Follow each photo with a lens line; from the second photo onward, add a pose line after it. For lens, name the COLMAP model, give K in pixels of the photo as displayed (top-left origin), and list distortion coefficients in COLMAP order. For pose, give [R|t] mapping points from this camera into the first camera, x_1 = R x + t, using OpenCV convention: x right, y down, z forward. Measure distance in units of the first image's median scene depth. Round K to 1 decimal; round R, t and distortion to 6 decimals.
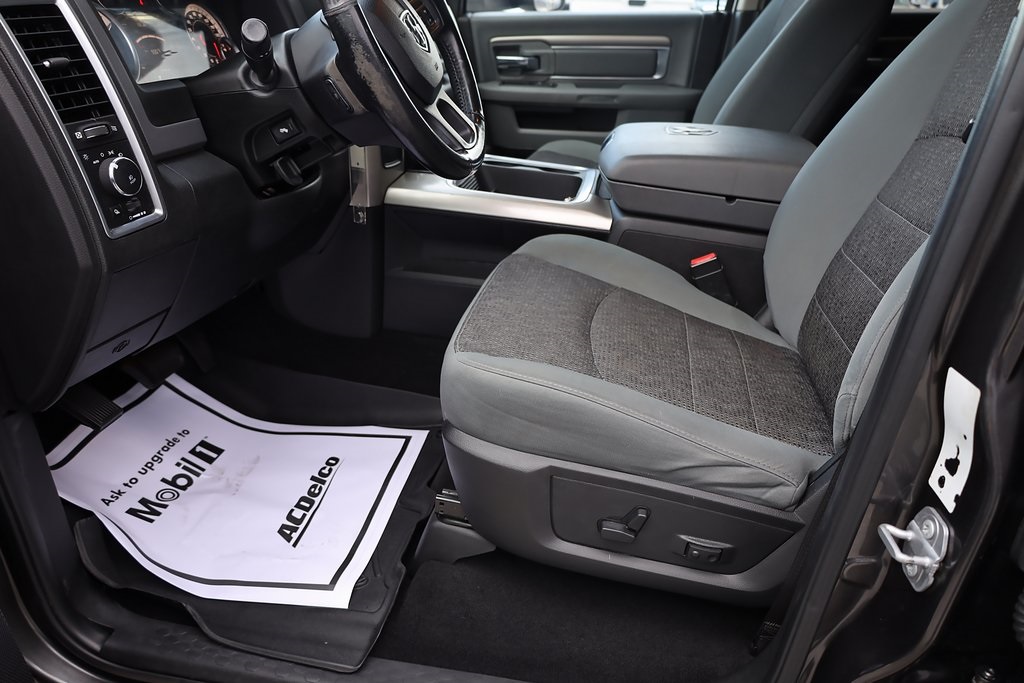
lens RADIAL K [[721.1, 0, 512.0], [0, 721.1, 341.5], [0, 0, 1]] dist [0.004200, -0.003763]
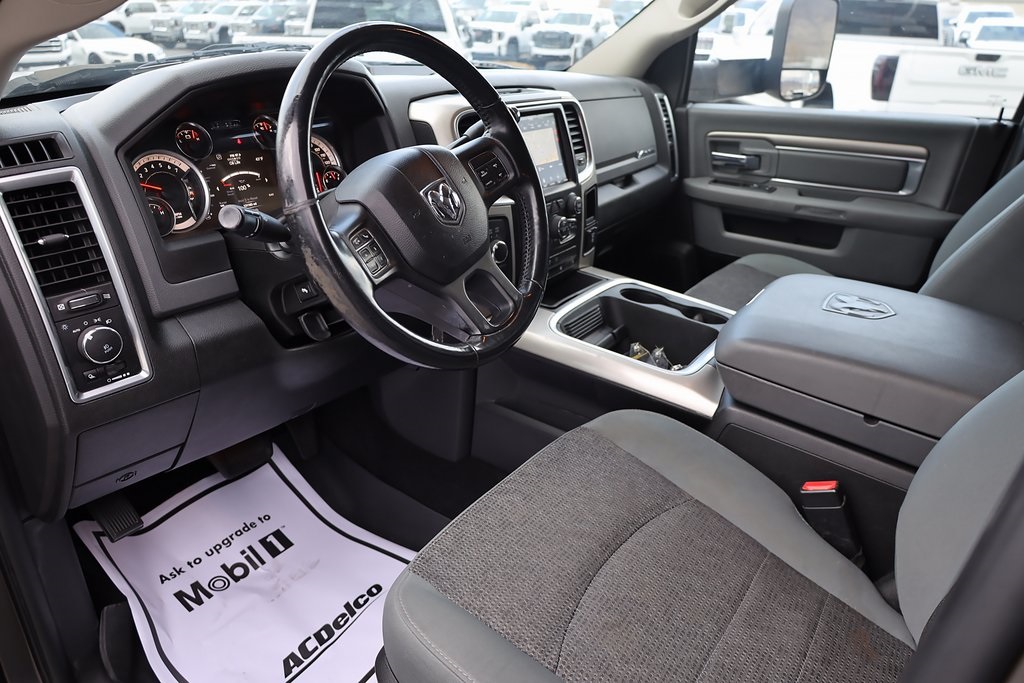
lens RADIAL K [[715.5, 0, 512.0], [0, 715.5, 341.5], [0, 0, 1]] dist [-0.002300, -0.002023]
pose [[0.907438, 0.177931, -0.380653, 0.238920], [-0.188930, 0.981953, 0.008611, -0.218119], [0.375316, 0.064103, 0.924678, 0.167949]]
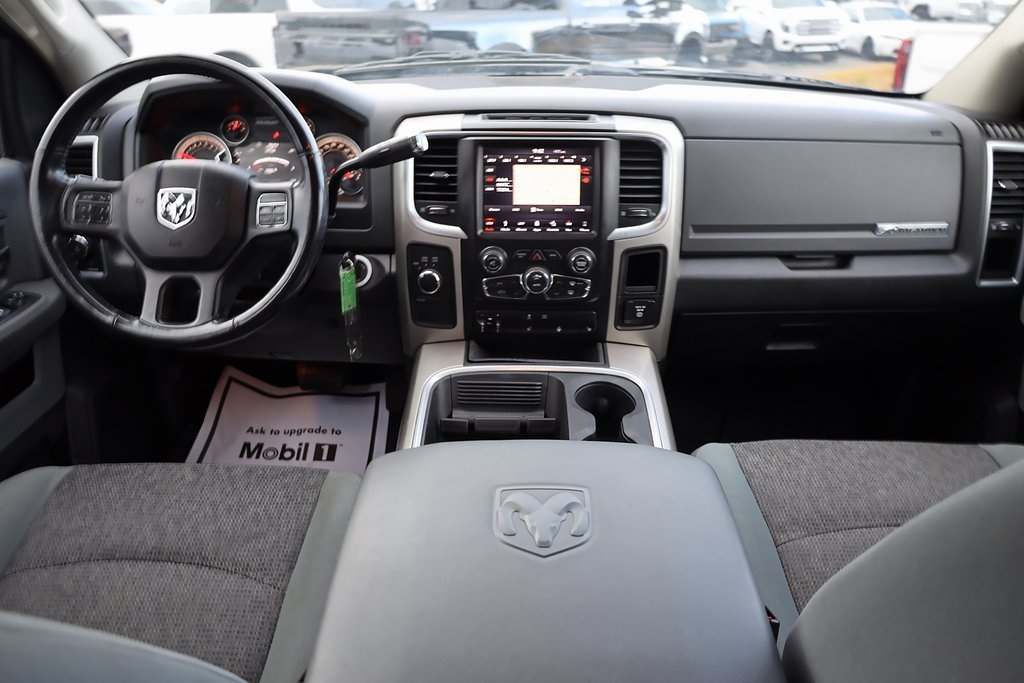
lens RADIAL K [[688.3, 0, 512.0], [0, 688.3, 341.5], [0, 0, 1]] dist [-0.001605, -0.000891]
pose [[0.150468, 0.432617, -0.888933, 0.693552], [-0.413611, 0.844242, 0.340856, -0.621228], [0.897934, 0.316384, 0.305966, 0.916135]]
